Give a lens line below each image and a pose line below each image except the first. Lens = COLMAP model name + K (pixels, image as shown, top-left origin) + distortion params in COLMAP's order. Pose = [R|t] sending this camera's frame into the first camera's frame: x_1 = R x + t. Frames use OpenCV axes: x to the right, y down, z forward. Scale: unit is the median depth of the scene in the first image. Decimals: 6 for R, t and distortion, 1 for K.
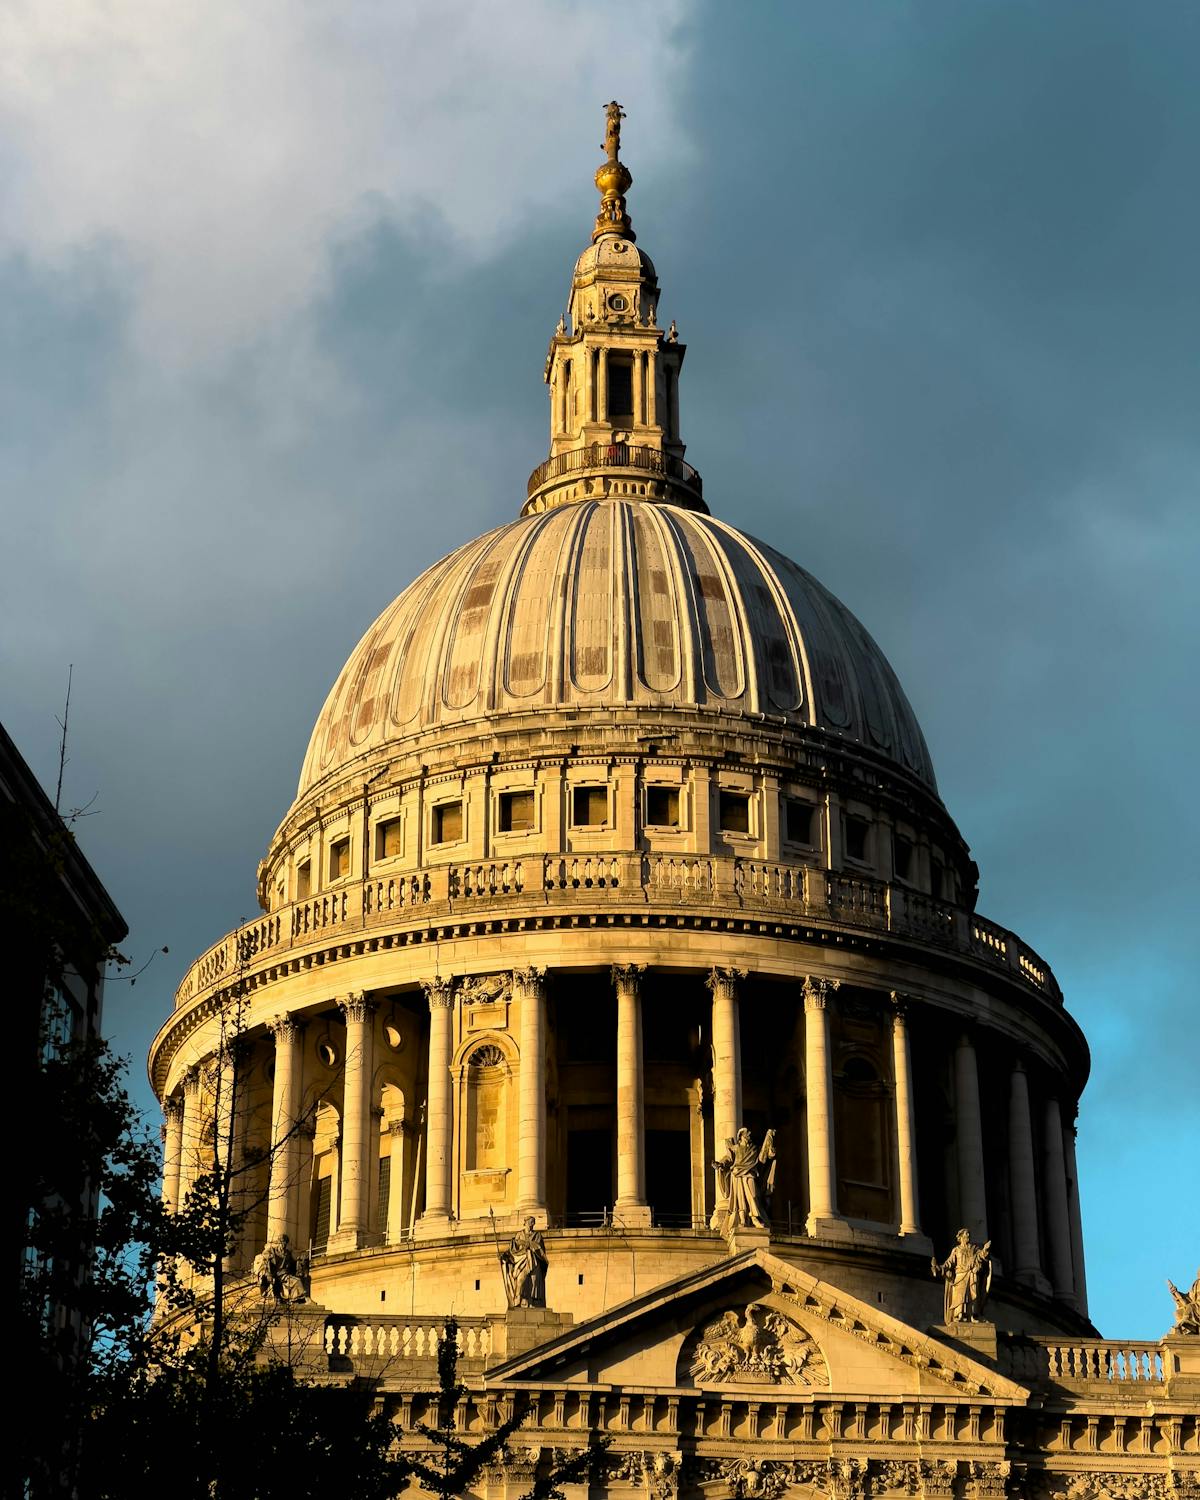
lens RADIAL K [[3556.7, 0, 600.0], [0, 3556.7, 750.0], [0, 0, 1]] dist [0.077849, 1.306282]
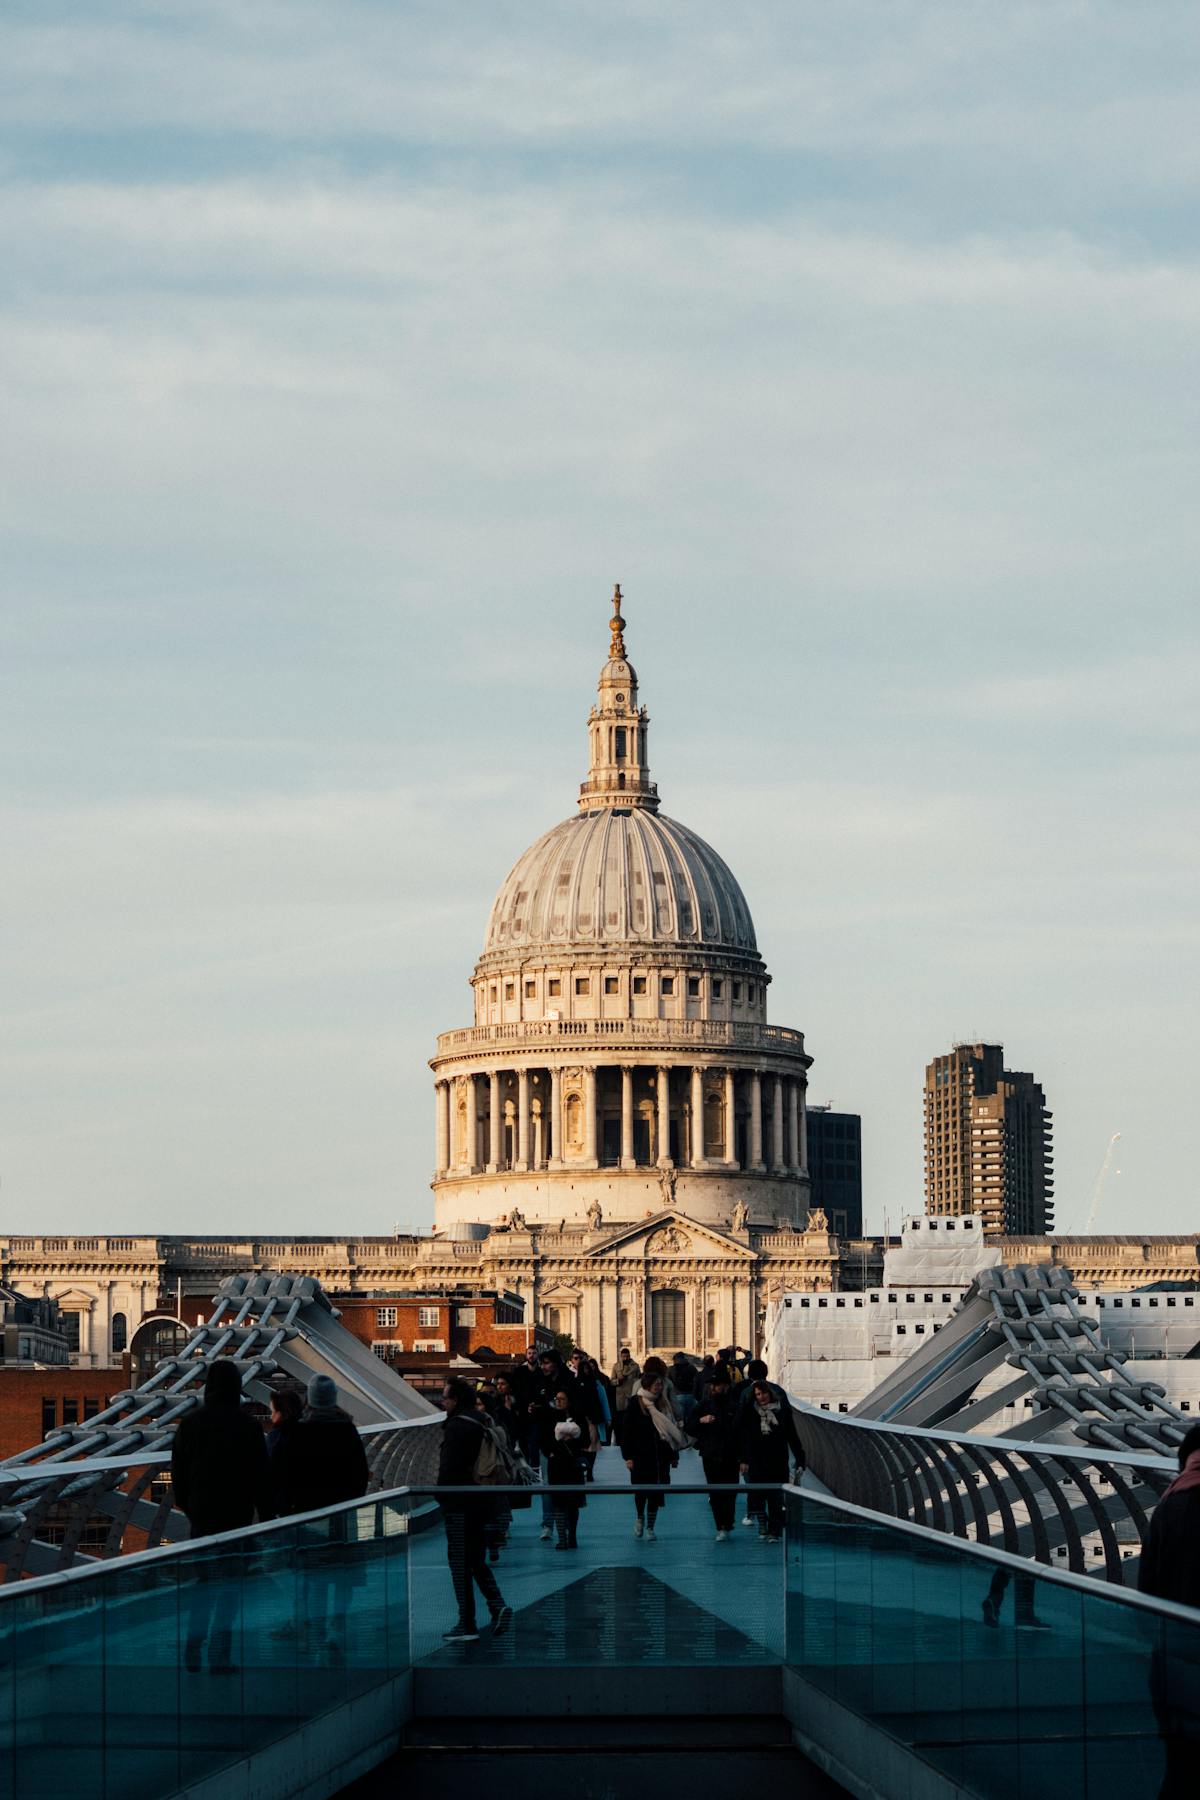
lens RADIAL K [[5461.8, 0, 600.0], [0, 5461.8, 900.0], [0, 0, 1]] dist [-0.041140, -0.074357]
pose [[0.999935, -0.003098, 0.010963, -0.054896], [-0.000374, 0.952856, 0.303423, -1.258816], [-0.011386, -0.303408, 0.952793, -2.772618]]
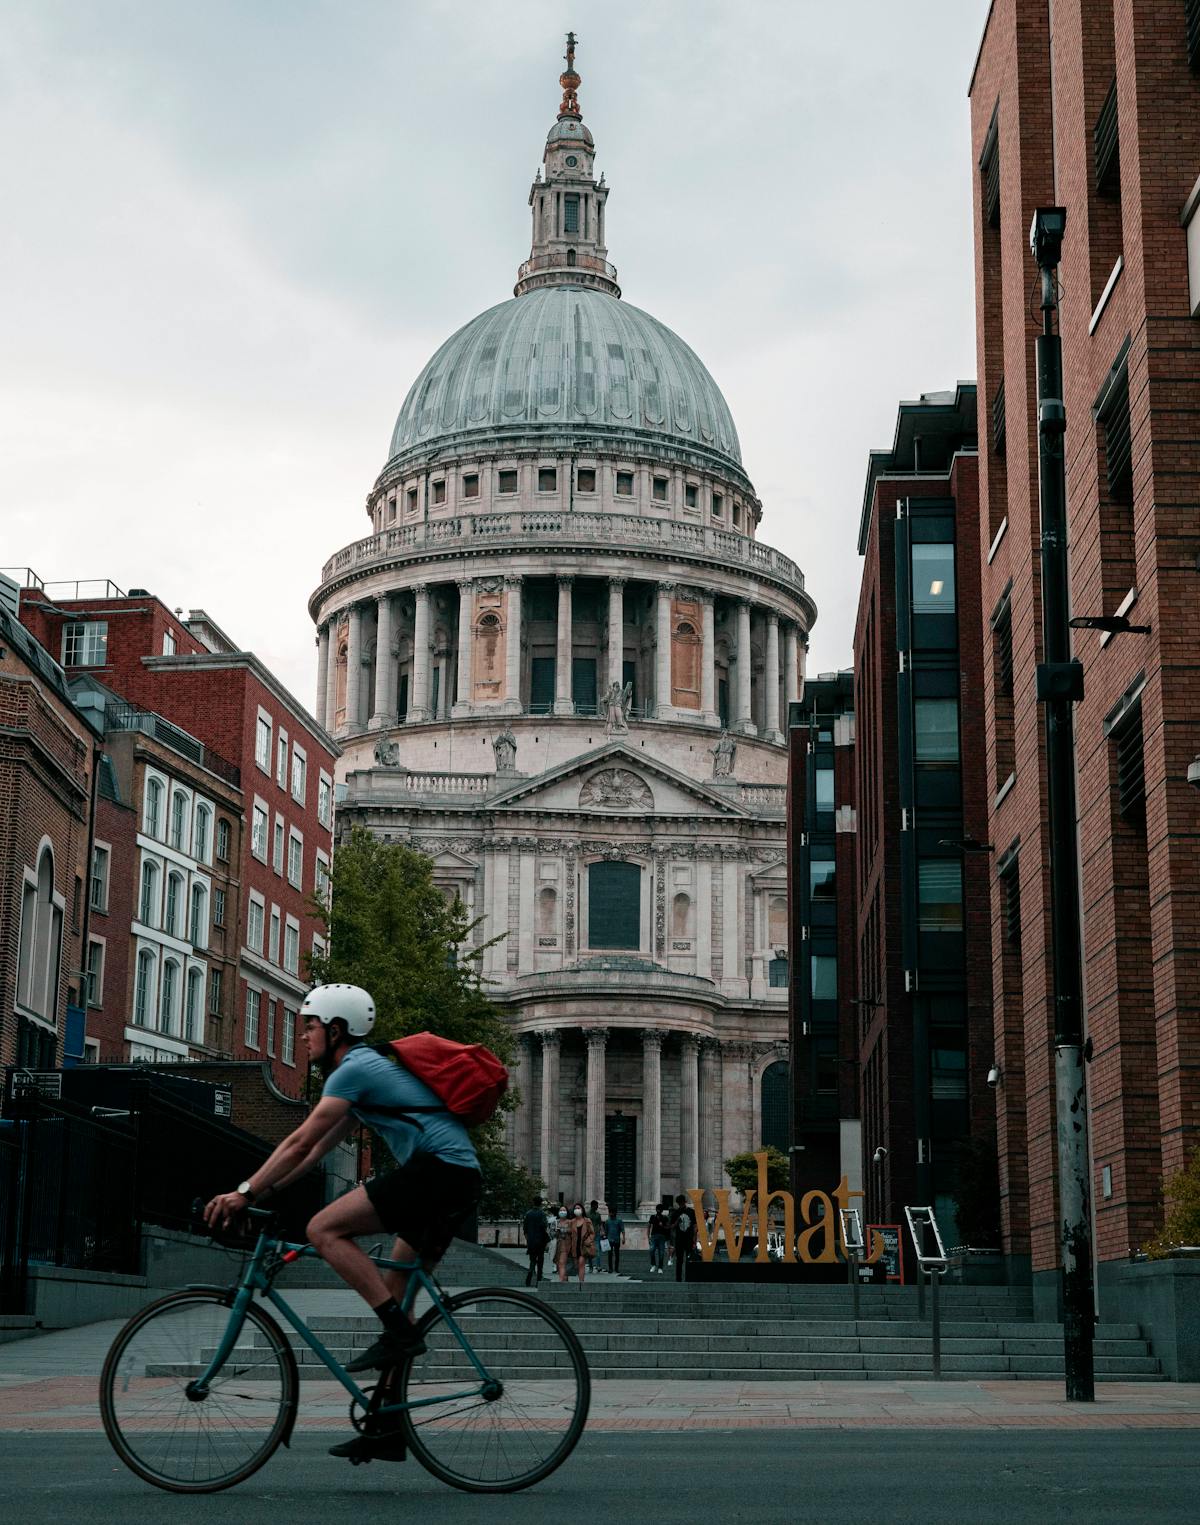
lens RADIAL K [[2624.7, 0, 622.4], [0, 2624.7, 660.6], [0, 0, 1]] dist [0.022446, 2.373043]
pose [[0.999879, 0.012249, 0.009634, 0.025066], [-0.013802, 0.983120, 0.182443, -0.146095], [-0.007236, -0.182554, 0.983169, -0.376340]]
